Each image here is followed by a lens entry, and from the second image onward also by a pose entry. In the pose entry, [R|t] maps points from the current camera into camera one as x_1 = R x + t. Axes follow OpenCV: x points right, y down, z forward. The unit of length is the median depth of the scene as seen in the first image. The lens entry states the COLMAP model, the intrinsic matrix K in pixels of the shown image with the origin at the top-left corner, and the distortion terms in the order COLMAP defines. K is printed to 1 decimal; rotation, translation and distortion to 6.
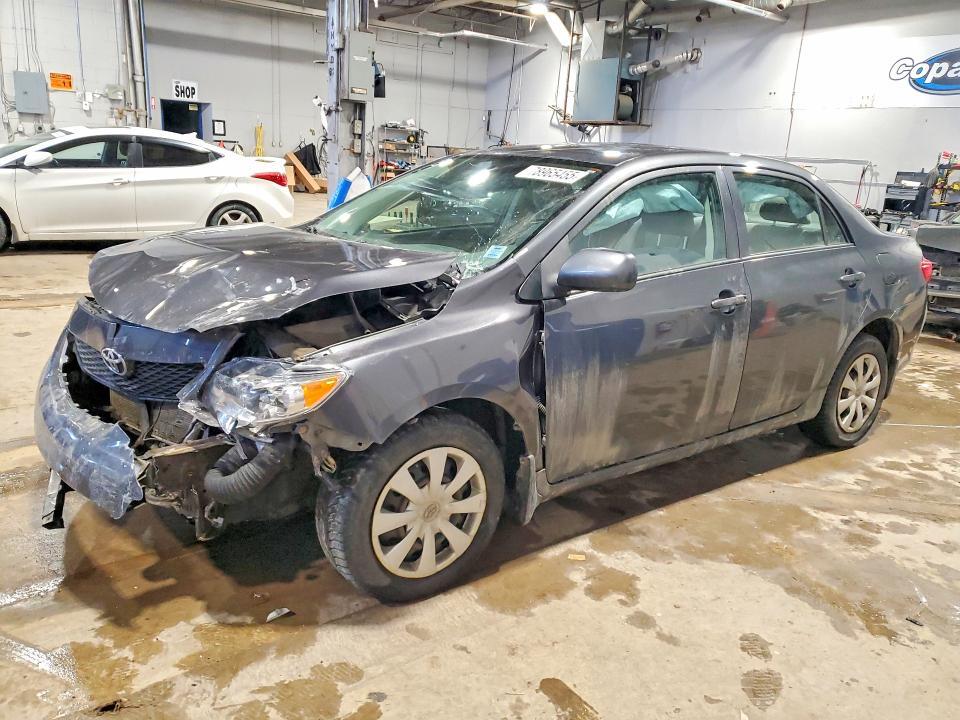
lens RADIAL K [[791.1, 0, 483.1], [0, 791.1, 362.6], [0, 0, 1]] dist [0.007722, 0.039047]
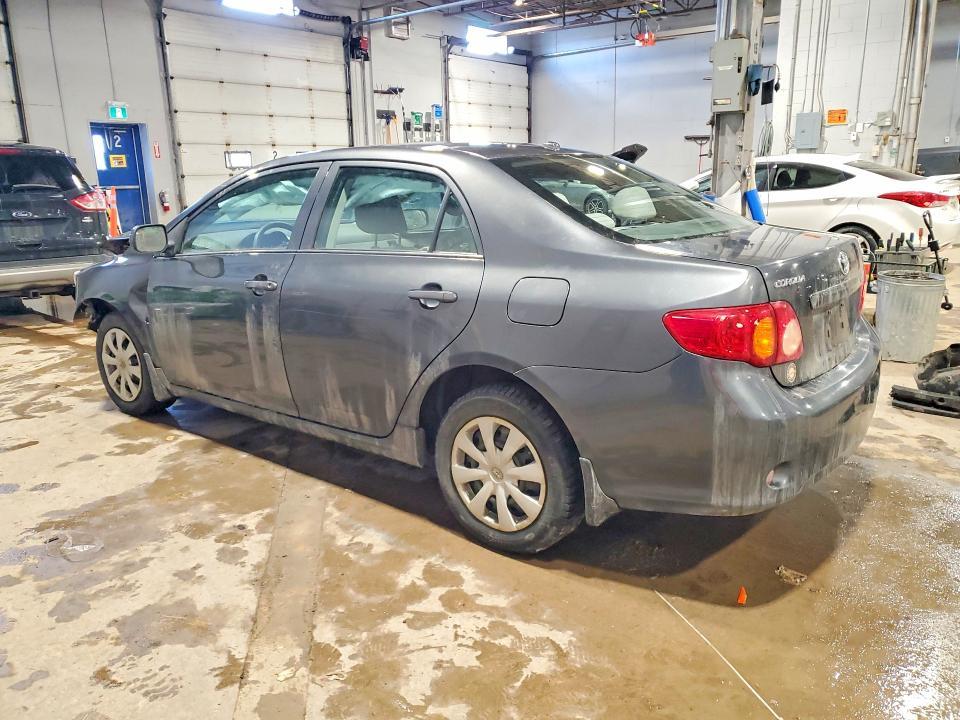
lens RADIAL K [[791.1, 0, 484.7], [0, 791.1, 361.4], [0, 0, 1]] dist [0.007722, 0.039047]
pose [[0.206502, 0.173762, -0.962893, 1.417348], [-0.222199, 0.966721, 0.126800, -0.178900], [0.952882, 0.187770, 0.238239, 1.030822]]
